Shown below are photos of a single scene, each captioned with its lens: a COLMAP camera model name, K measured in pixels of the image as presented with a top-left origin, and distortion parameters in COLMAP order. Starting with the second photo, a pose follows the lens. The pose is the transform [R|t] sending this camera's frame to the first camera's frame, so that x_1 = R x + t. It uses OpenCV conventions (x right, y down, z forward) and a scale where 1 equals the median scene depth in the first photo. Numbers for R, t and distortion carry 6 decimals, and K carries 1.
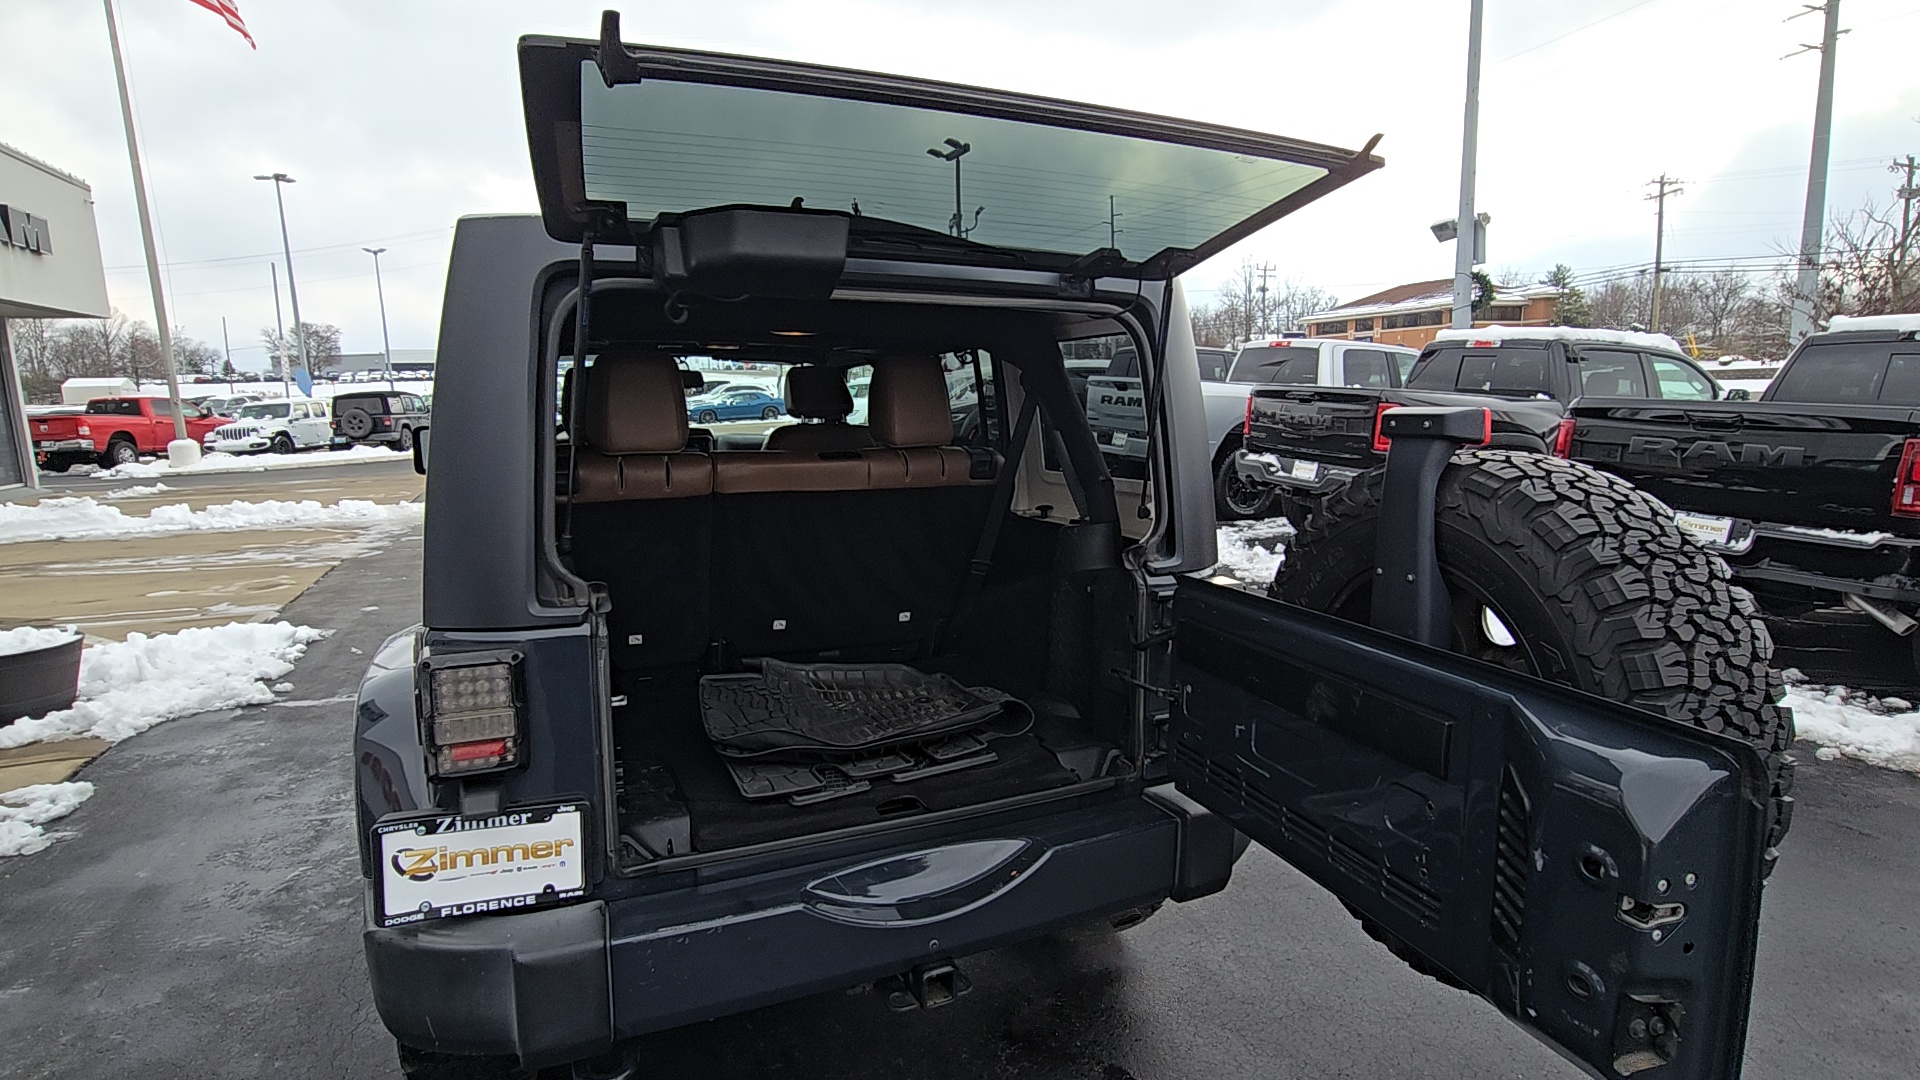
lens RADIAL K [[965.4, 0, 953.7], [0, 965.4, 543.4], [0, 0, 1]] dist [-0.001141, 0.000272]
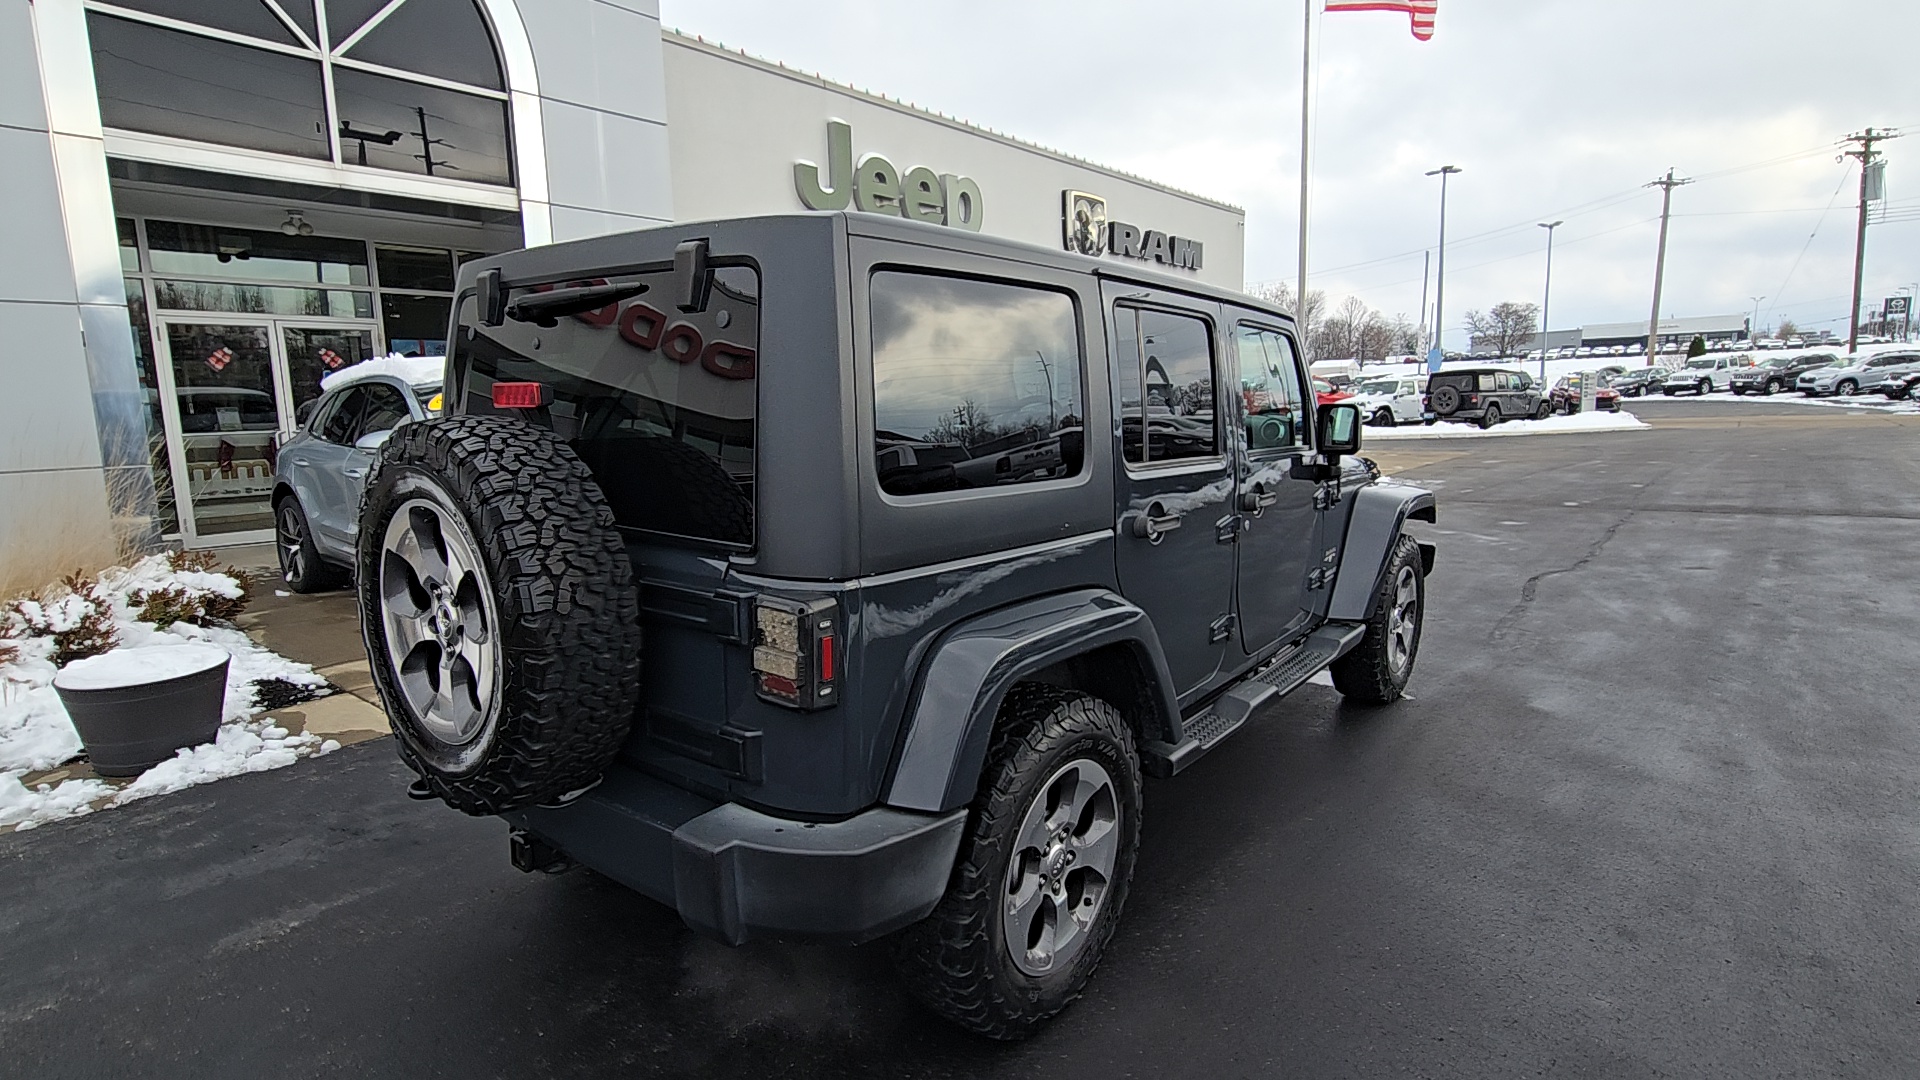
lens RADIAL K [[965.4, 0, 950.5], [0, 965.4, 549.4], [0, 0, 1]] dist [-0.001141, 0.000272]
pose [[0.448189, 0.153703, -0.880626, 0.094284], [-0.128314, 0.985968, 0.106785, -0.009620], [0.884682, 0.065137, 0.461622, 0.066276]]
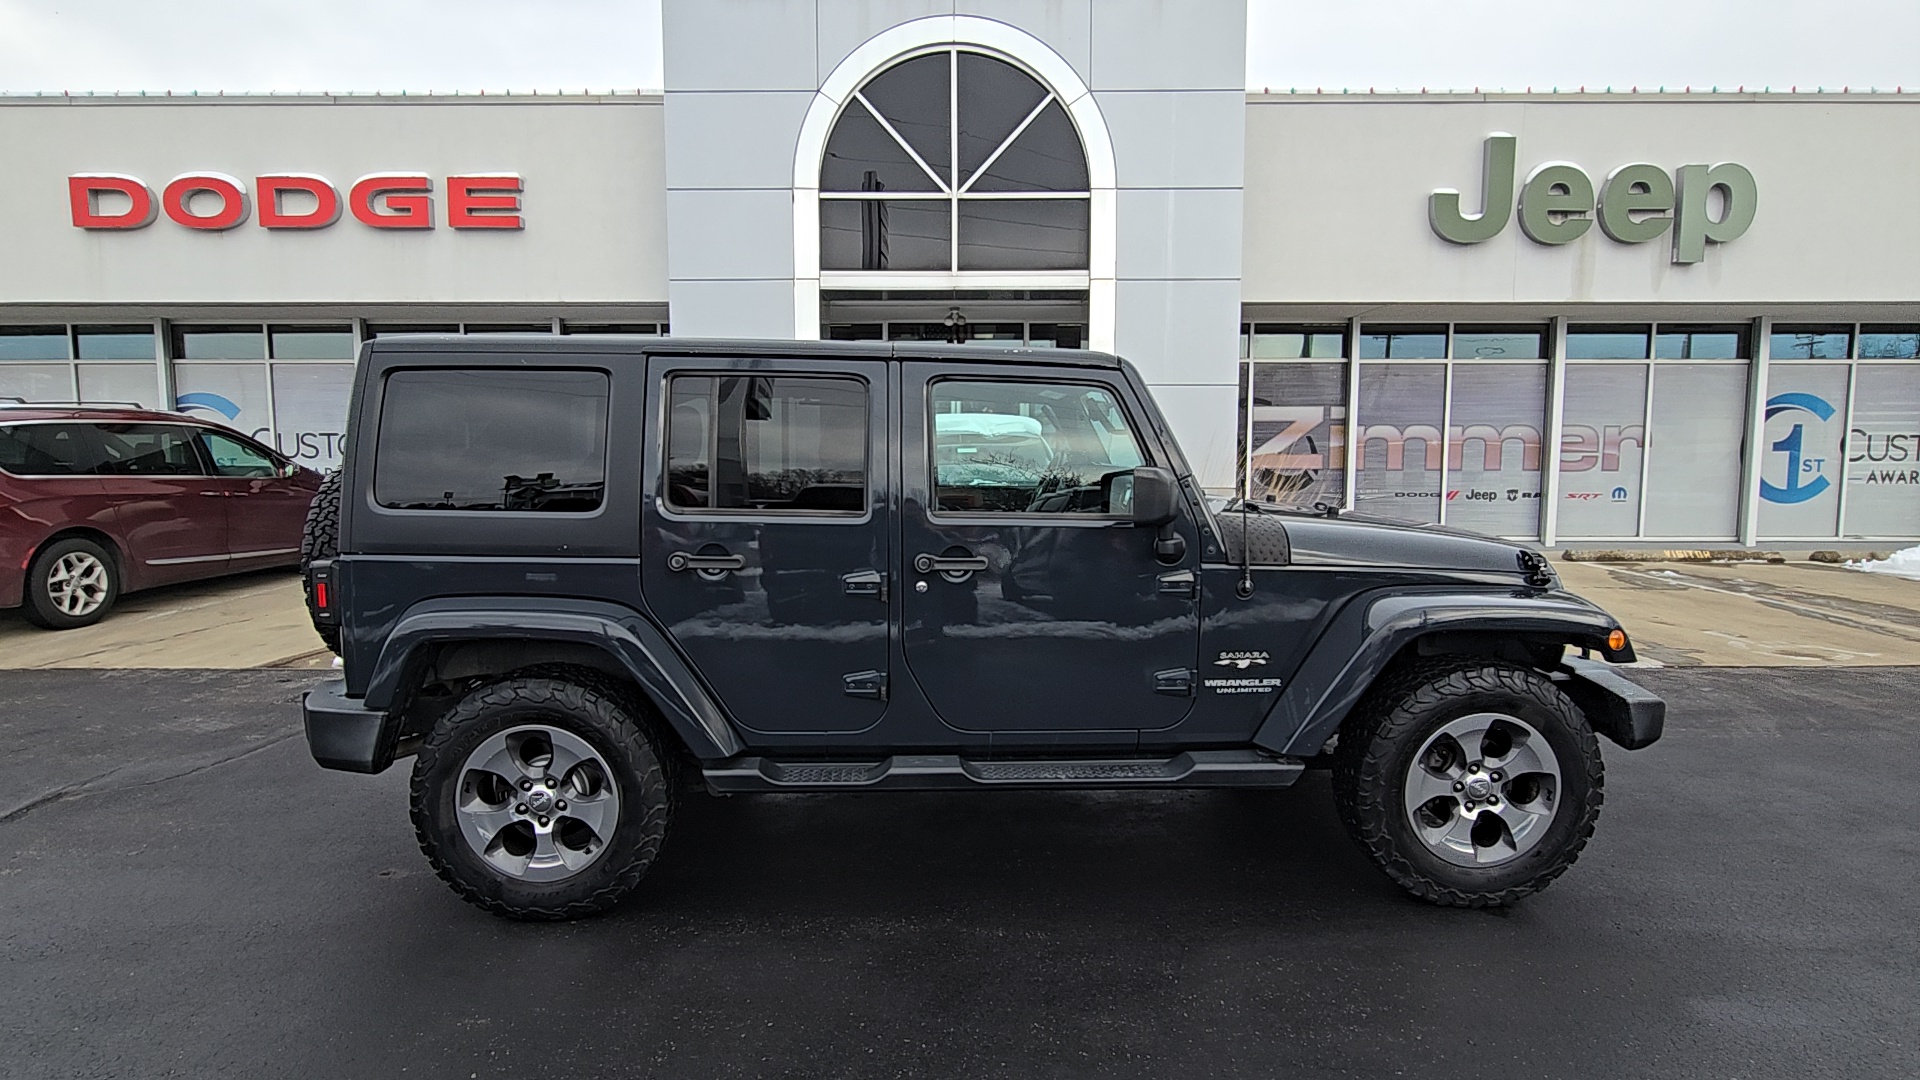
lens RADIAL K [[965.4, 0, 950.1], [0, 965.4, 548.3], [0, 0, 1]] dist [-0.001141, 0.000272]
pose [[-0.396829, 0.112042, -0.911029, 0.109735], [-0.132469, 0.975141, 0.177628, -0.032283], [0.908283, 0.191171, -0.372123, 0.214284]]
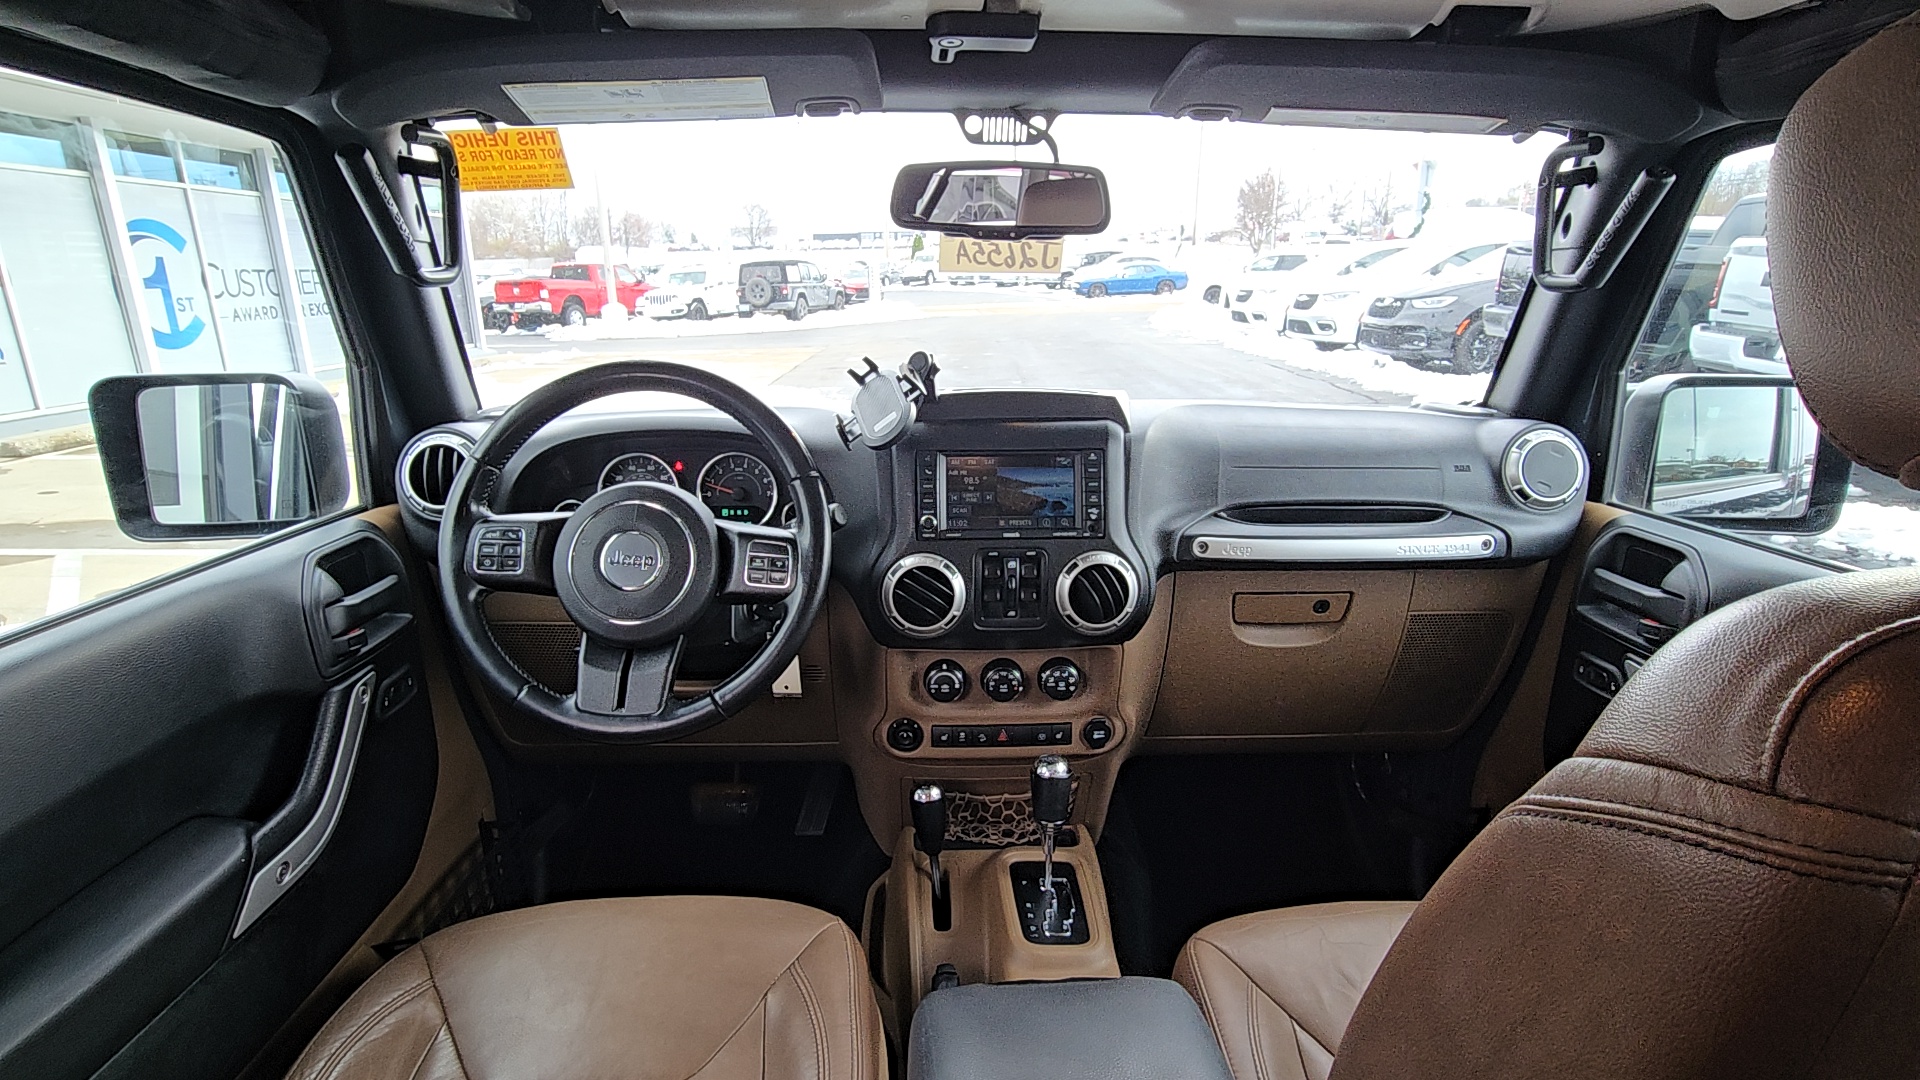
lens RADIAL K [[965.4, 0, 951.4], [0, 965.4, 547.3], [0, 0, 1]] dist [-0.001141, 0.000272]
pose [[0.924458, 0.114730, -0.363612, -0.034830], [-0.066391, 0.987523, 0.142798, -0.019683], [0.375458, -0.107870, 0.920541, 0.127407]]
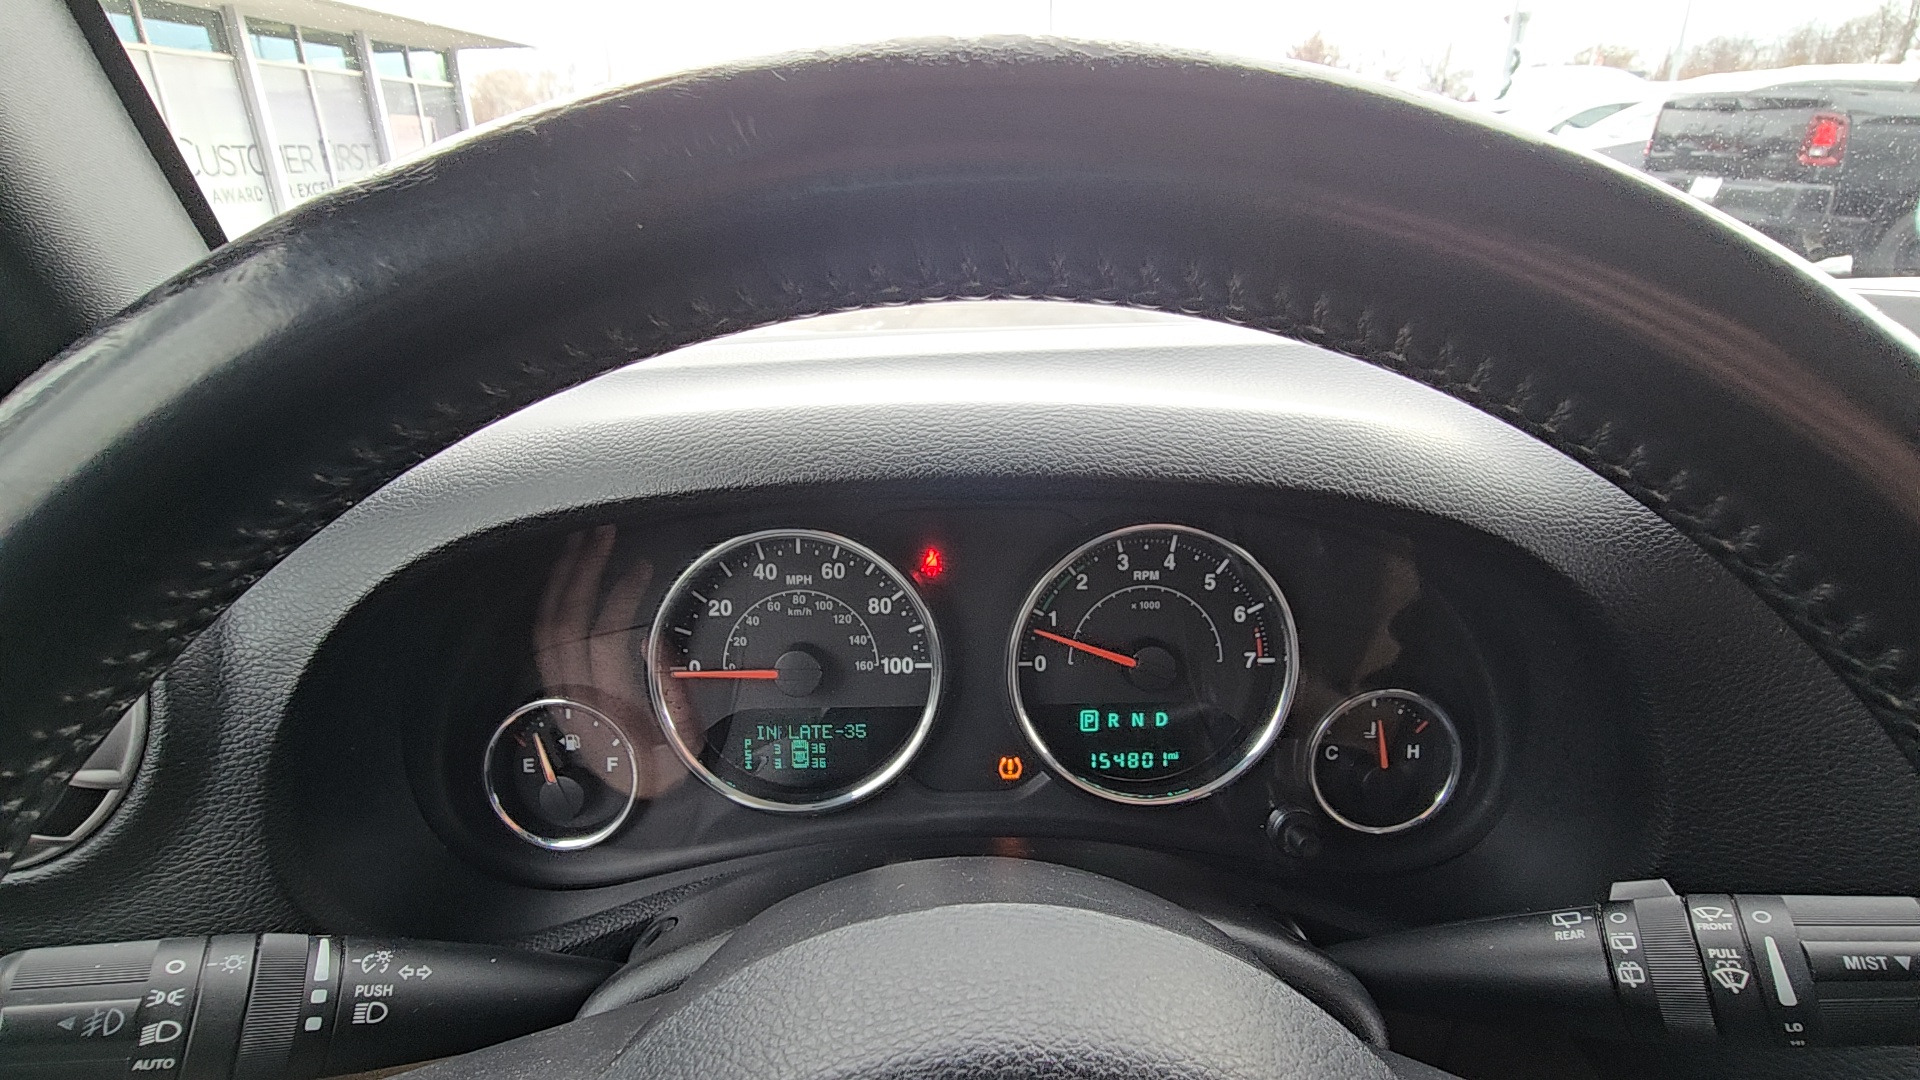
lens RADIAL K [[965.4, 0, 952.6], [0, 965.4, 555.2], [0, 0, 1]] dist [-0.001141, 0.000272]
pose [[0.915920, 0.158097, -0.368913, -0.062377], [-0.061382, 0.963516, 0.260517, -0.019483], [0.396640, -0.215968, 0.892208, 0.157703]]
